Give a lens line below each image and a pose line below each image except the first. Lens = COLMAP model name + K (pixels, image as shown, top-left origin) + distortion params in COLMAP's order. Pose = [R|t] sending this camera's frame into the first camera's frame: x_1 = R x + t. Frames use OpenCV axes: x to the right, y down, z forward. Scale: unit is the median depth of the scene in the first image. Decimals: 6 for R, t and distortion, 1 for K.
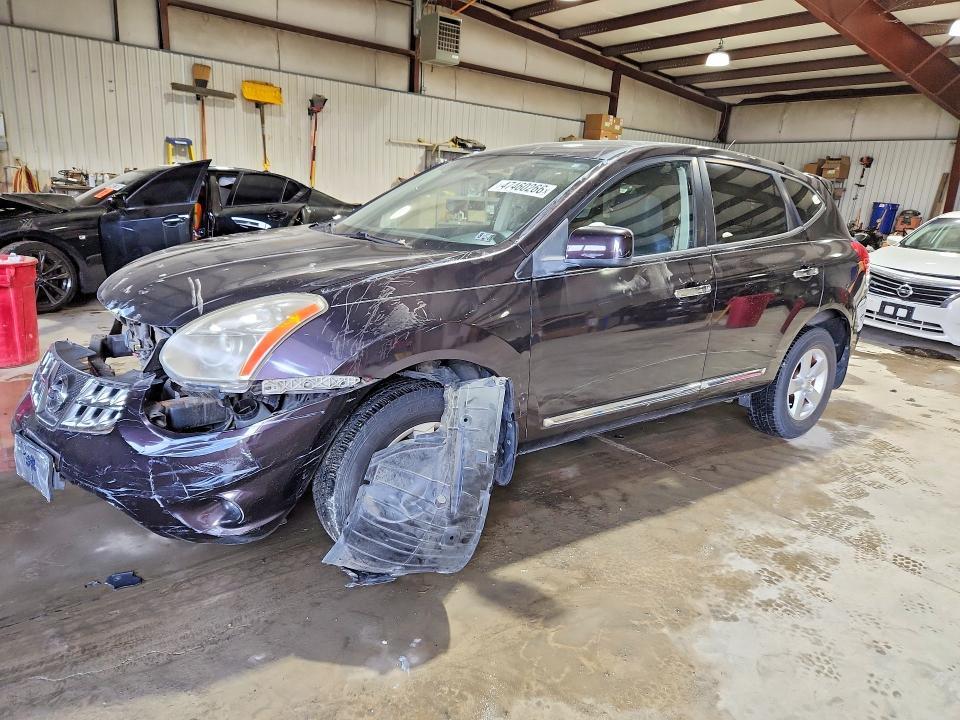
lens RADIAL K [[660.2, 0, 480.0], [0, 660.2, 360.0], [0, 0, 1]] dist [0.000035, -0.001885]
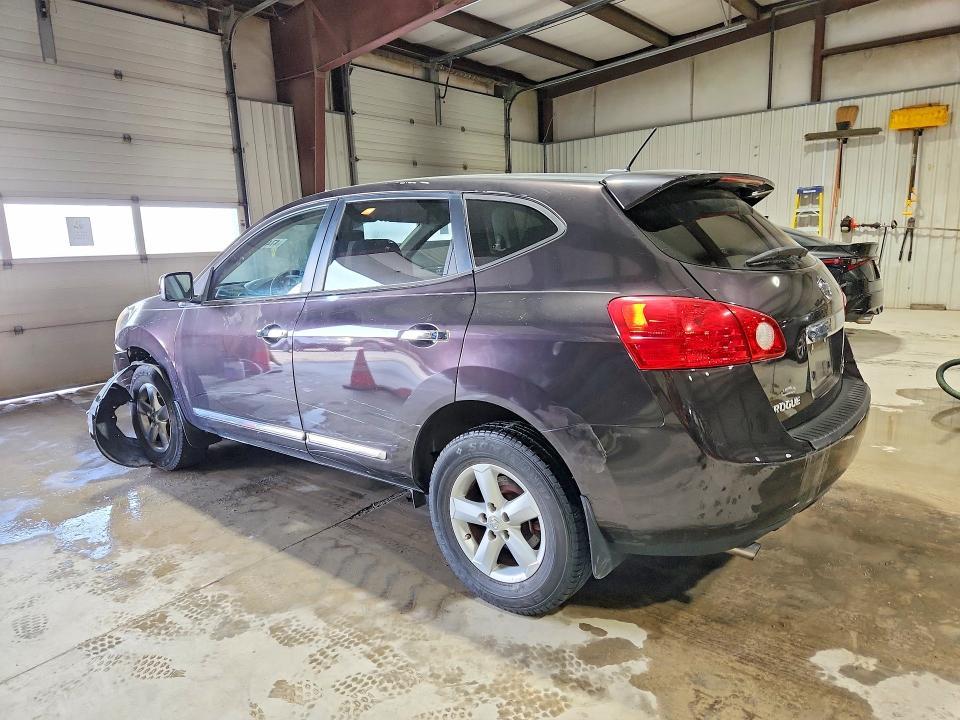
lens RADIAL K [[643.1, 0, 480.0], [0, 643.1, 360.0], [0, 0, 1]] dist [0.026519, -0.003886]
pose [[0.237682, 0.118125, -0.964134, 1.186084], [-0.180425, 0.980674, 0.075672, -0.179428], [0.954439, 0.155967, 0.254401, 0.898700]]
